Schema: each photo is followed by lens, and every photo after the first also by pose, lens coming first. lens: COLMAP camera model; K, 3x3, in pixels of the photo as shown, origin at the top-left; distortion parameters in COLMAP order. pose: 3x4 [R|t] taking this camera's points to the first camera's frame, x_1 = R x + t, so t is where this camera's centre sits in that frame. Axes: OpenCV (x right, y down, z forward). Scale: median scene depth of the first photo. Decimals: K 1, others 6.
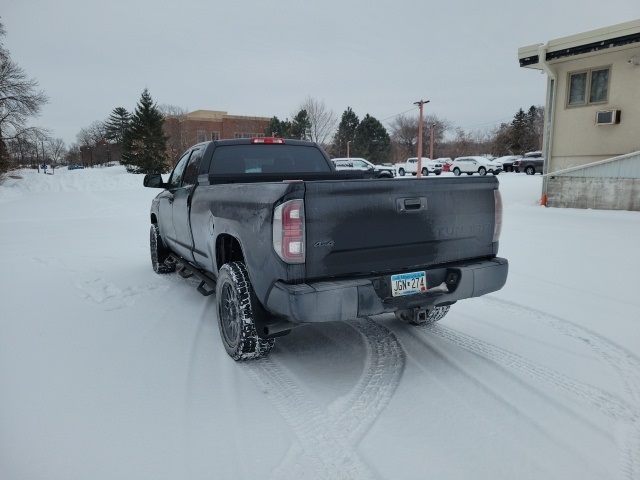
lens RADIAL K [[479.9, 0, 324.0], [0, 479.9, 241.5], [0, 0, 1]] dist [0.038987, -0.012943]
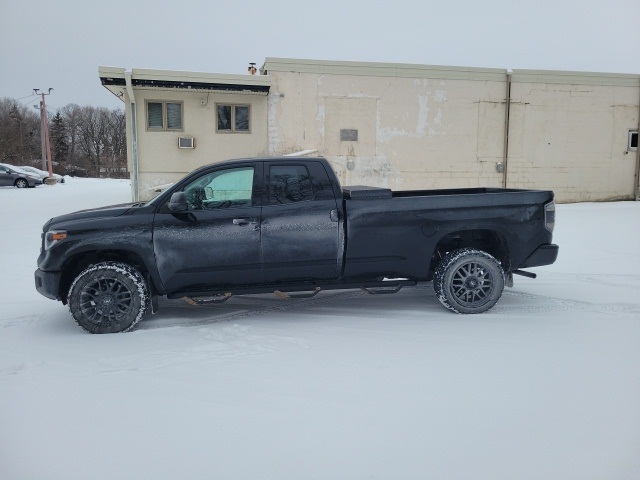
lens RADIAL K [[475.6, 0, 320.2], [0, 475.6, 238.2], [0, 0, 1]] dist [0.043353, -0.002684]
pose [[0.348022, -0.110091, 0.931000, -0.503579], [0.139672, 0.988086, 0.064630, -0.043388], [-0.927023, 0.107542, 0.359253, 0.270789]]
